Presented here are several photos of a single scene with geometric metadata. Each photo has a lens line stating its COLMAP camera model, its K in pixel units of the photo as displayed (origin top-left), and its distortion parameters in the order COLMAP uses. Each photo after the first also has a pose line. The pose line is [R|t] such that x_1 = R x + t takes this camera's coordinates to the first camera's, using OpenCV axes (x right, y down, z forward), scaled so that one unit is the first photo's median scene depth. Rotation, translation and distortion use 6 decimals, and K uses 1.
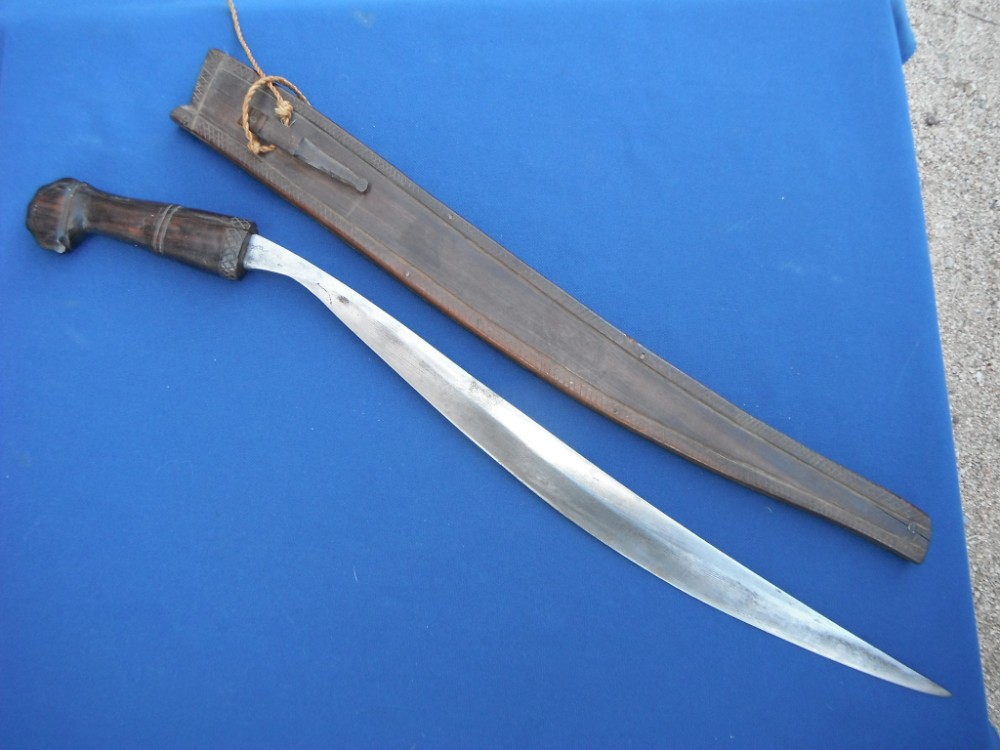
lens RADIAL K [[814.3, 0, 504.3], [0, 814.3, 373.5], [0, 0, 1]] dist [0.009319, -0.046433]
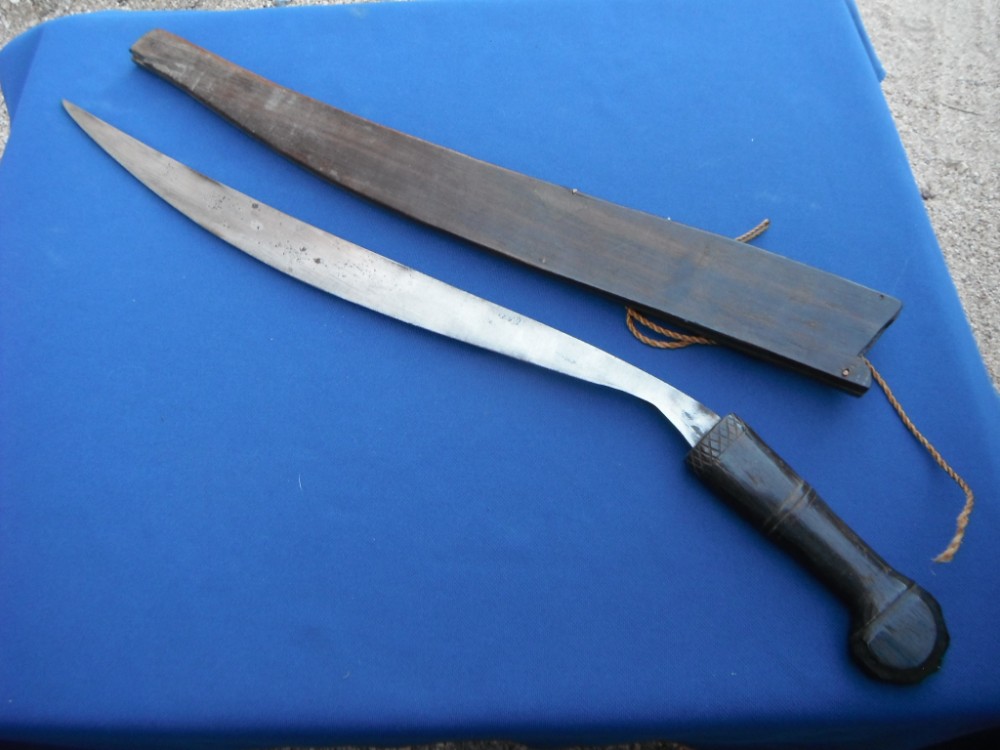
lens RADIAL K [[814.3, 0, 495.3], [0, 814.3, 369.3], [0, 0, 1]] dist [0.009319, -0.046433]
pose [[0.997801, -0.004468, -0.066128, 0.052261], [-0.015970, 0.952123, -0.305299, 0.219995], [0.064326, 0.305684, 0.949958, 0.061591]]
